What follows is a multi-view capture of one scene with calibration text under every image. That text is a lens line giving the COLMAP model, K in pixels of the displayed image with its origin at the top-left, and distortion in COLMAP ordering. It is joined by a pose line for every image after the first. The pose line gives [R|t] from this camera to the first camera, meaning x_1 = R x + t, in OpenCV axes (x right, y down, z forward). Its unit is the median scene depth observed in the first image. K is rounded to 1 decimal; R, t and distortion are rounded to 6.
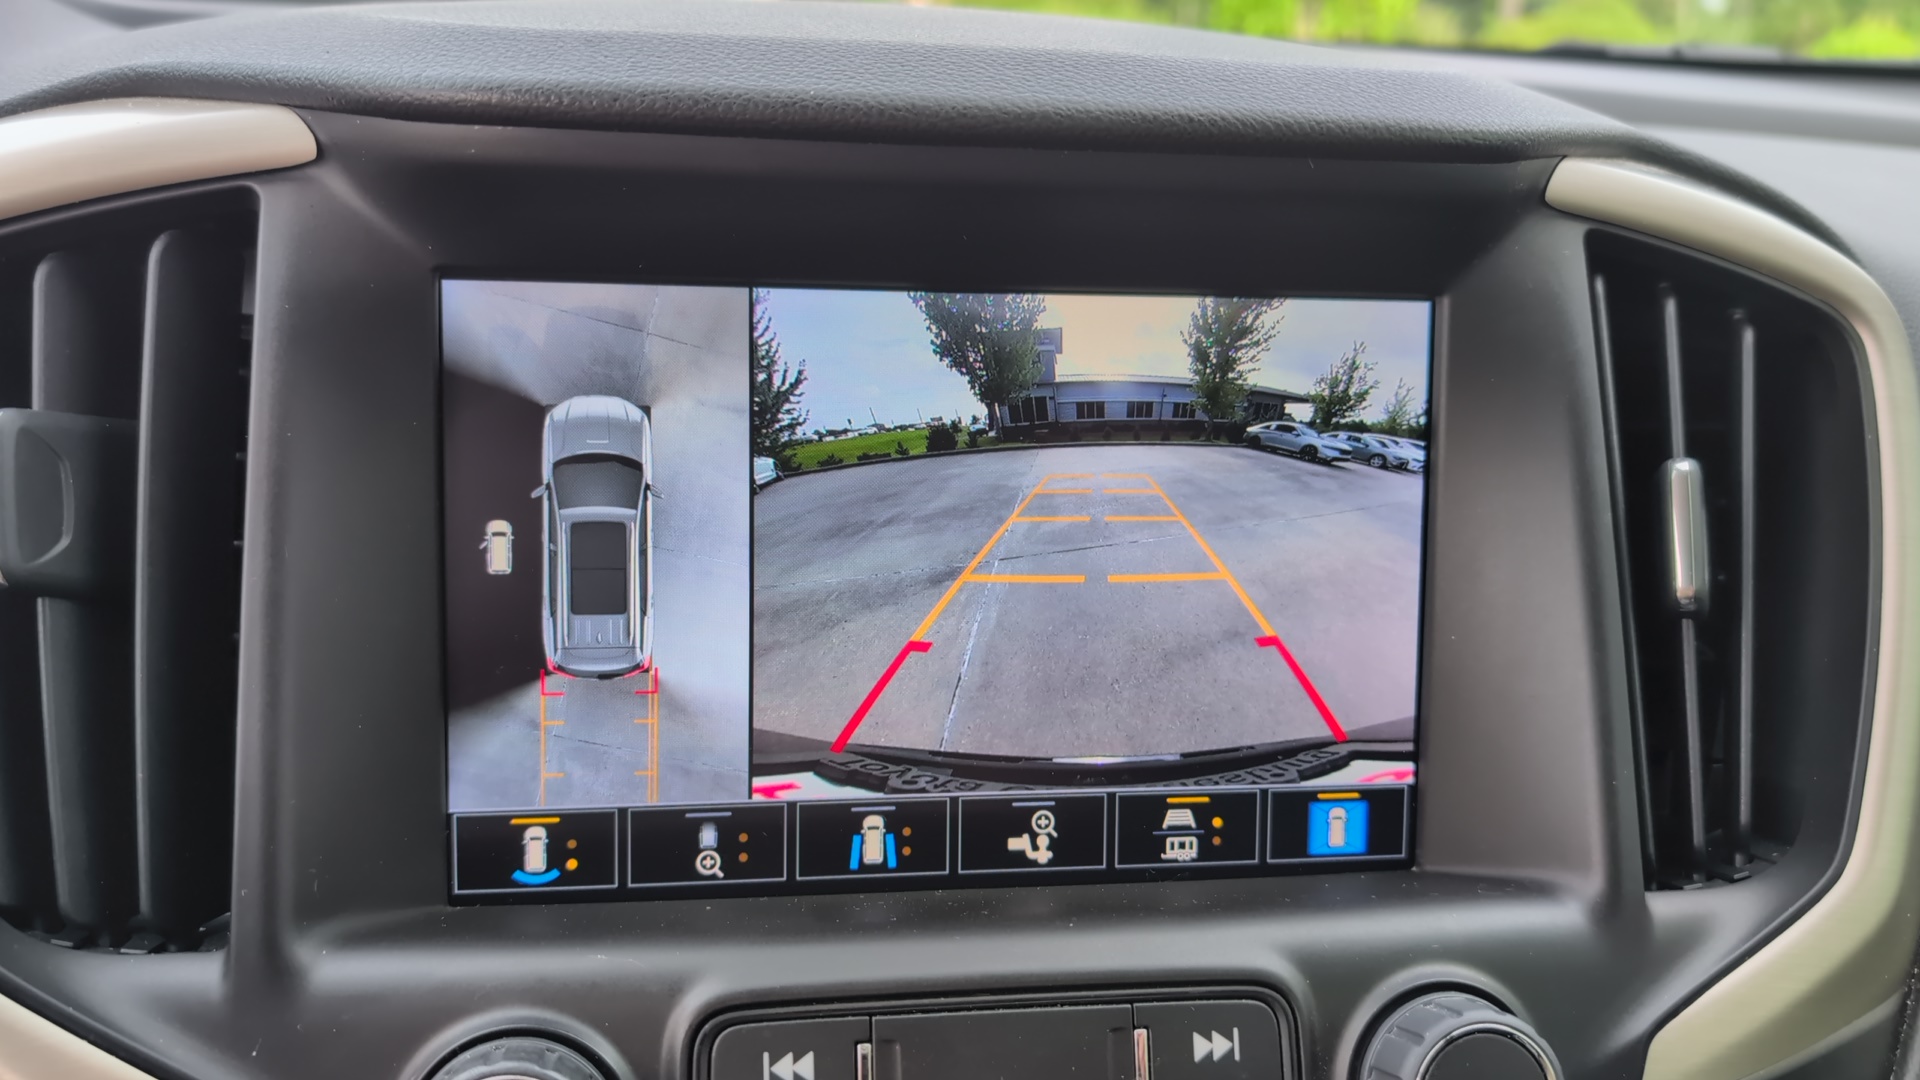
lens RADIAL K [[1650.5, 0, 960.0], [0, 1650.5, 540.0], [0, 0, 1]] dist [0.048417, -0.181885]
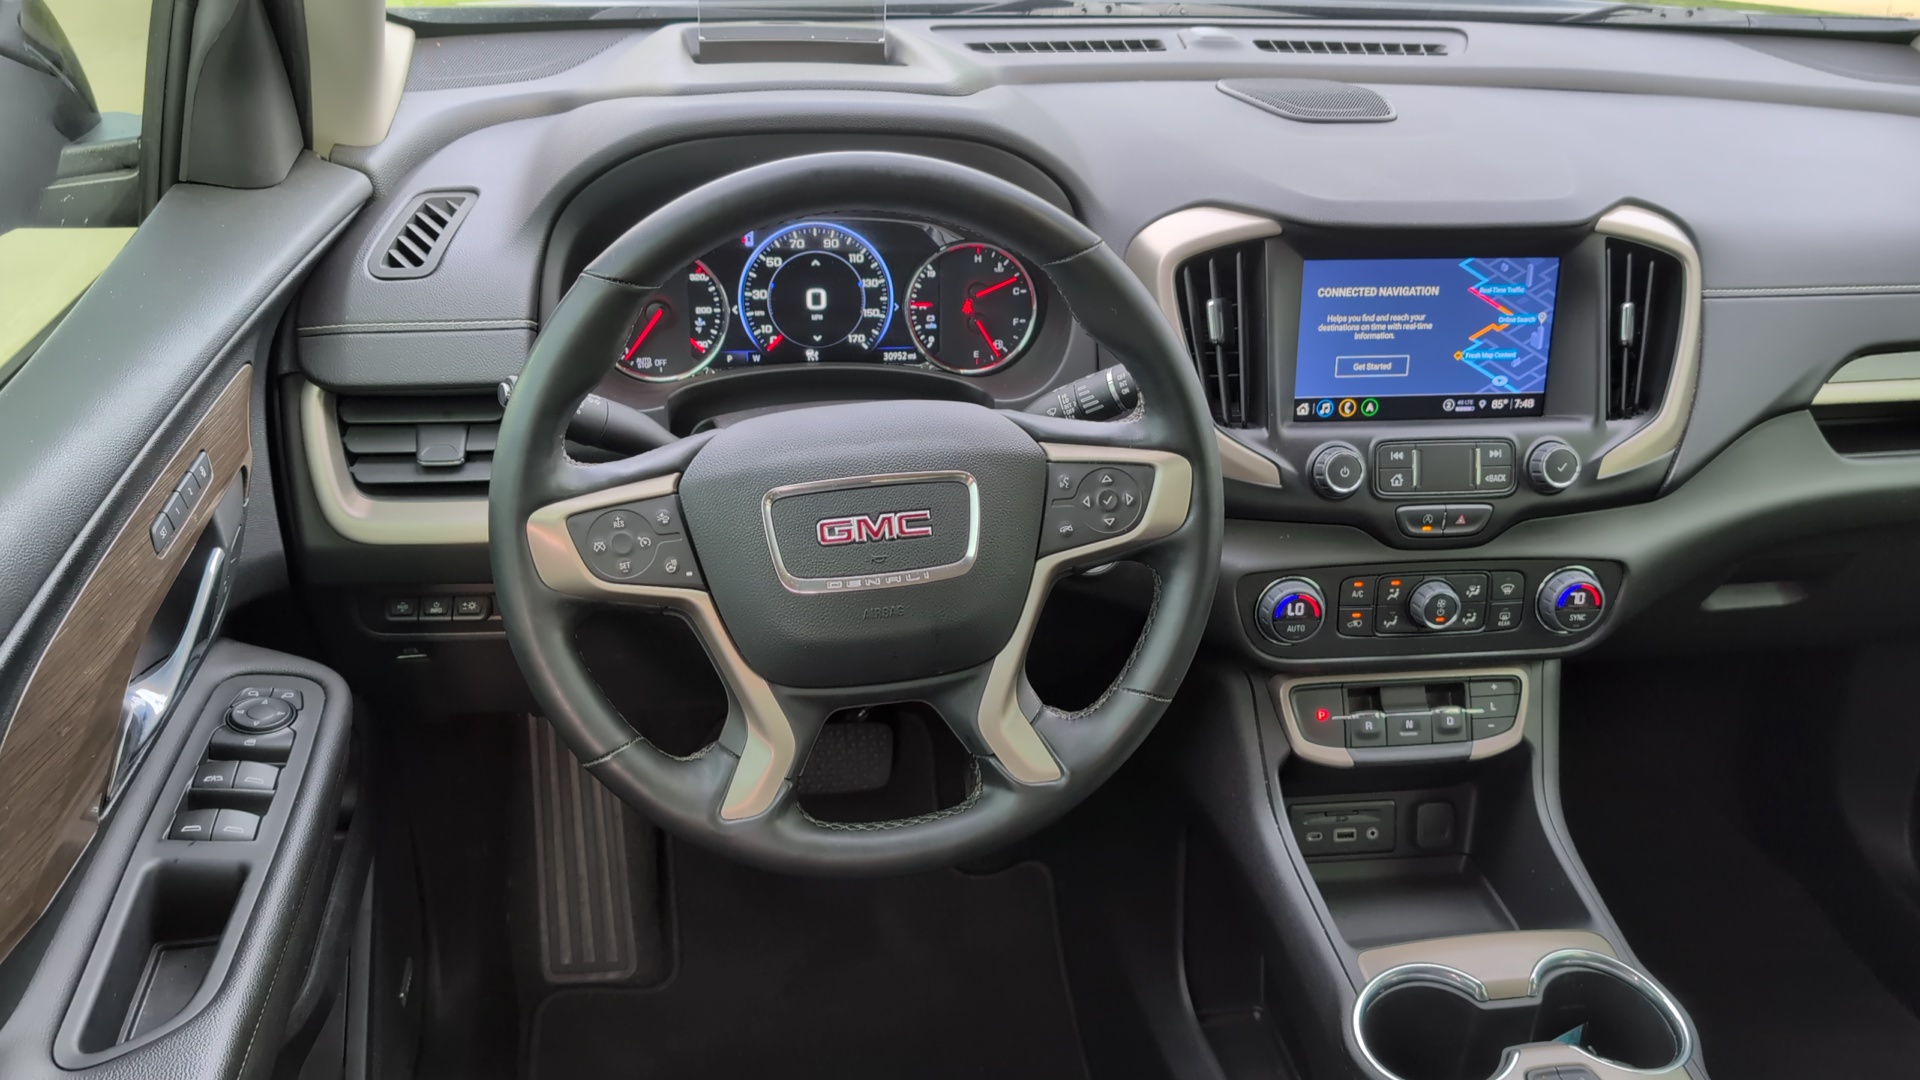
lens RADIAL K [[1650.5, 0, 960.0], [0, 1650.5, 540.0], [0, 0, 1]] dist [0.048417, -0.181885]
pose [[0.999543, 0.008498, -0.028994, -1.039789], [-0.001613, 0.973272, 0.229650, -0.425052], [0.030171, -0.229498, 0.972841, -3.056698]]
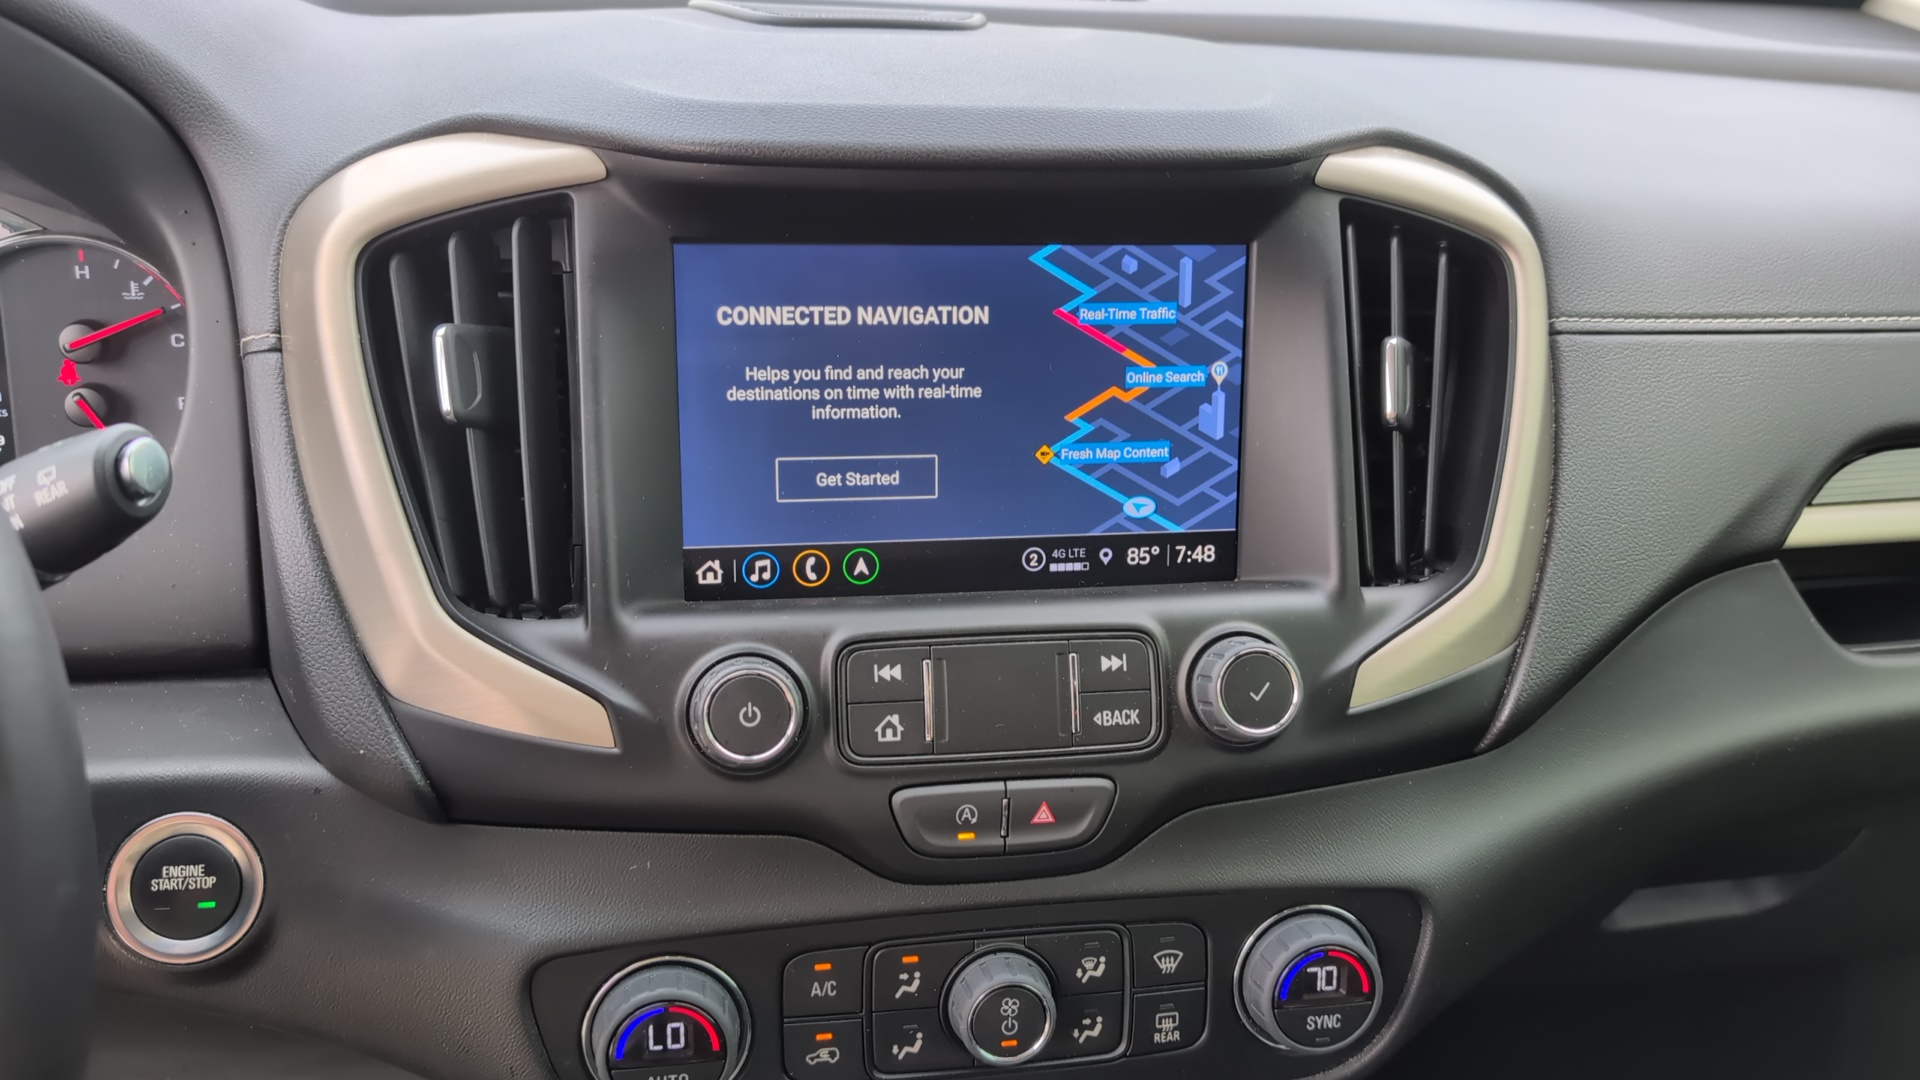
lens RADIAL K [[1569.0, 0, 949.0], [0, 1569.0, 540.3], [0, 0, 1]] dist [0.044503, -0.127842]
pose [[0.999855, -0.011147, 0.012841, -0.050072], [0.009605, 0.993381, 0.114467, -0.034631], [-0.014032, -0.114327, 0.993344, -0.714157]]
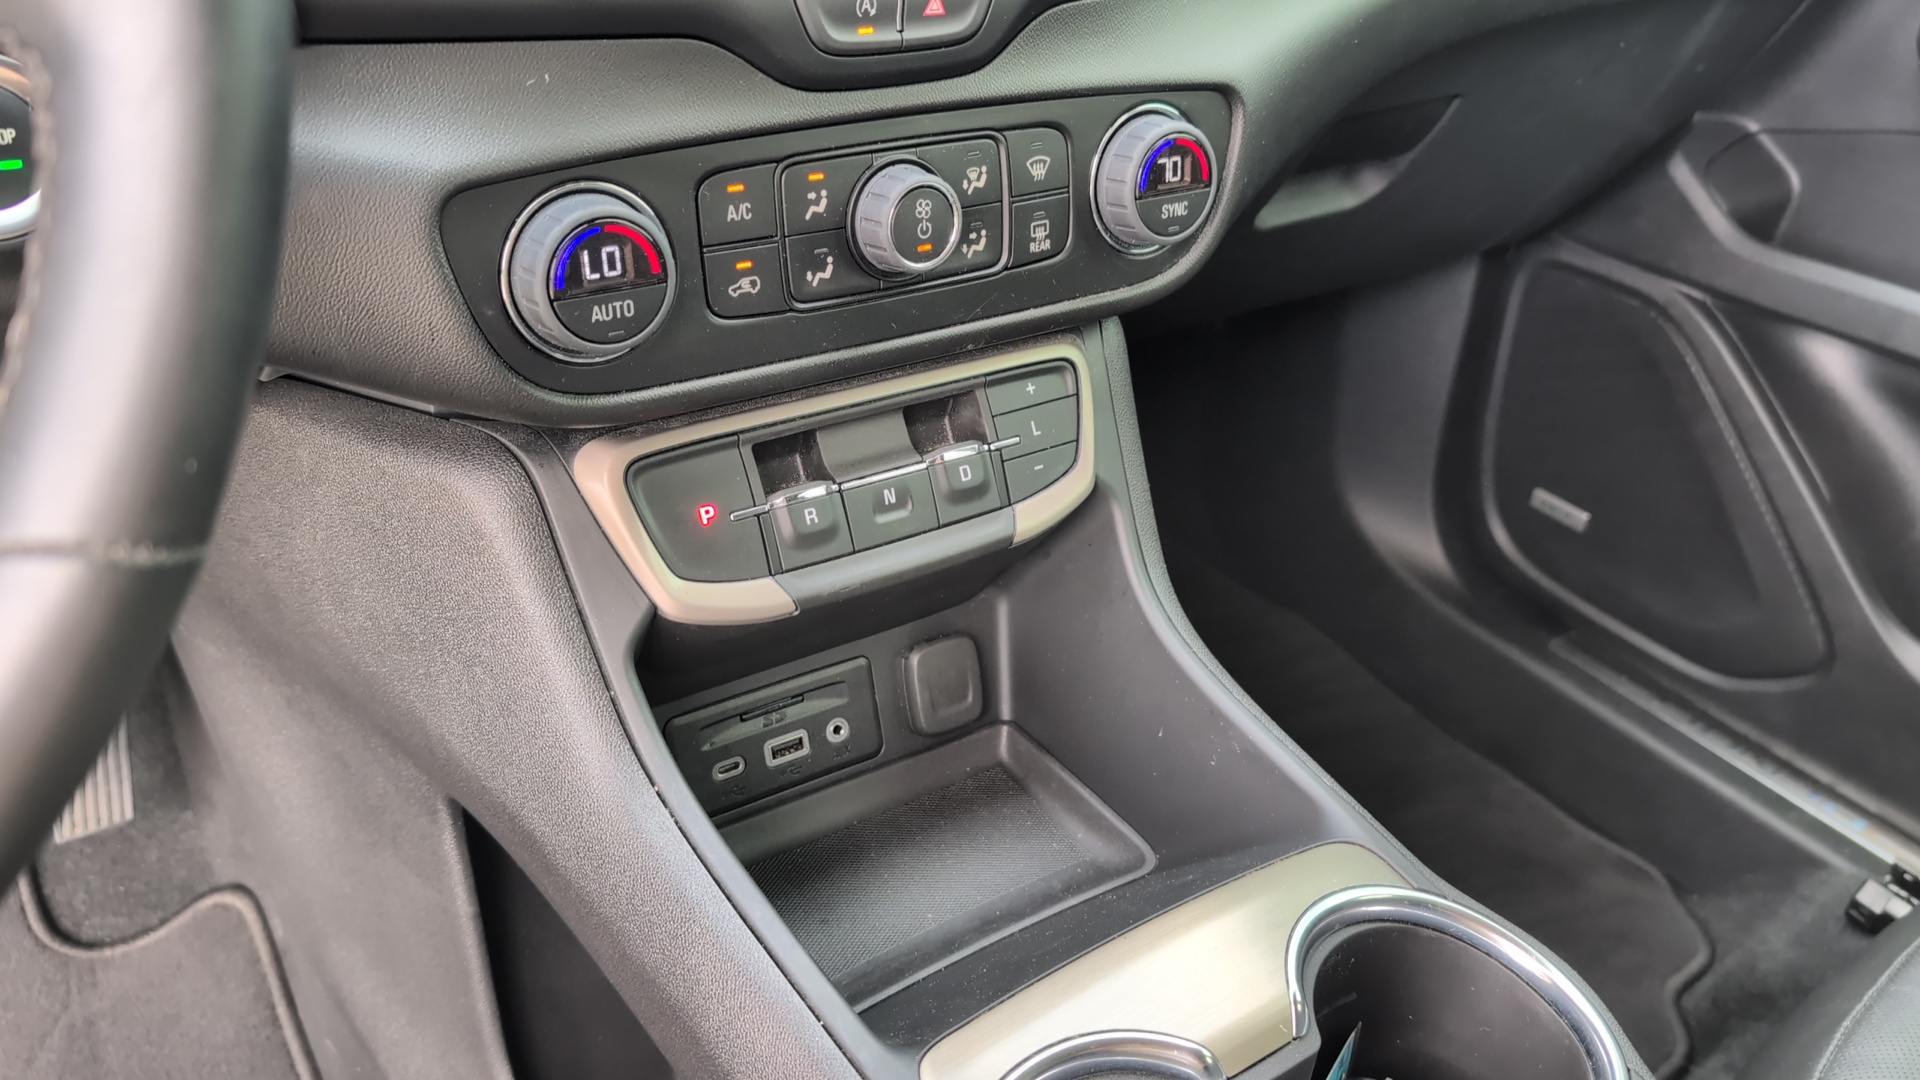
lens RADIAL K [[1569.0, 0, 949.0], [0, 1569.0, 540.3], [0, 0, 1]] dist [0.044503, -0.127842]
pose [[0.905358, -0.197150, 0.376109, -0.653242], [0.060977, 0.936873, 0.344312, 0.418630], [-0.420247, -0.288792, 0.860227, -0.650961]]
